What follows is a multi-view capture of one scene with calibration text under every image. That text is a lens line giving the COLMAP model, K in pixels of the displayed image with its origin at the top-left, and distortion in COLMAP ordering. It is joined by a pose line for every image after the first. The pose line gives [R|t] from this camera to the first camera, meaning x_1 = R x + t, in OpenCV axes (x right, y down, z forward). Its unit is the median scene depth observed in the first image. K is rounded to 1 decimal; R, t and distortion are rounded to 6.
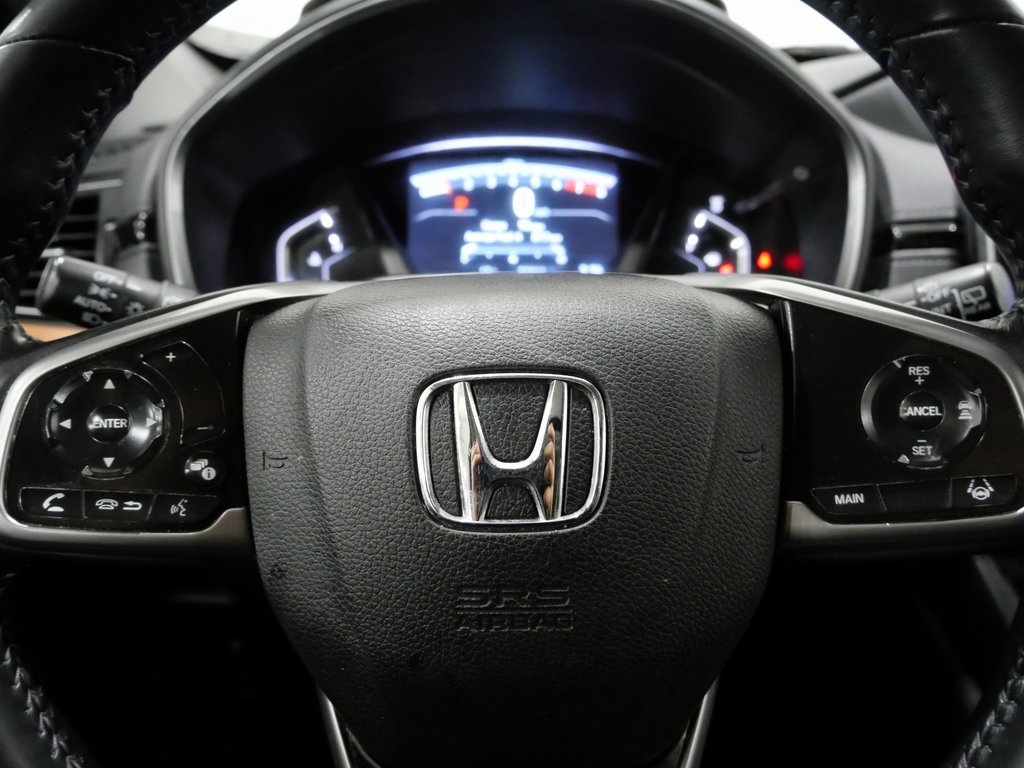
lens RADIAL K [[725.3, 0, 518.0], [0, 725.3, 388.9], [0, 0, 1]] dist [-0.030025, 0.005314]
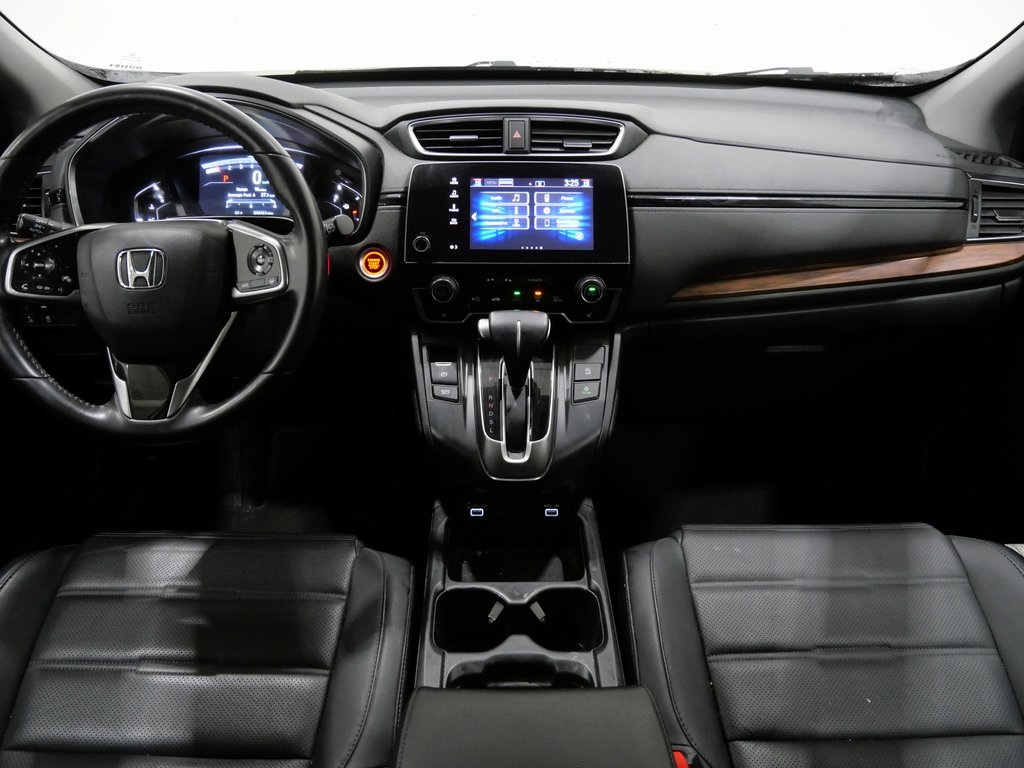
lens RADIAL K [[725.3, 0, 513.8], [0, 725.3, 387.9], [0, 0, 1]] dist [-0.030025, 0.005314]
pose [[0.999939, 0.000293, 0.011028, 0.896999], [-0.001438, 0.994579, 0.103973, 0.144432], [-0.010937, -0.103983, 0.994519, -1.346588]]
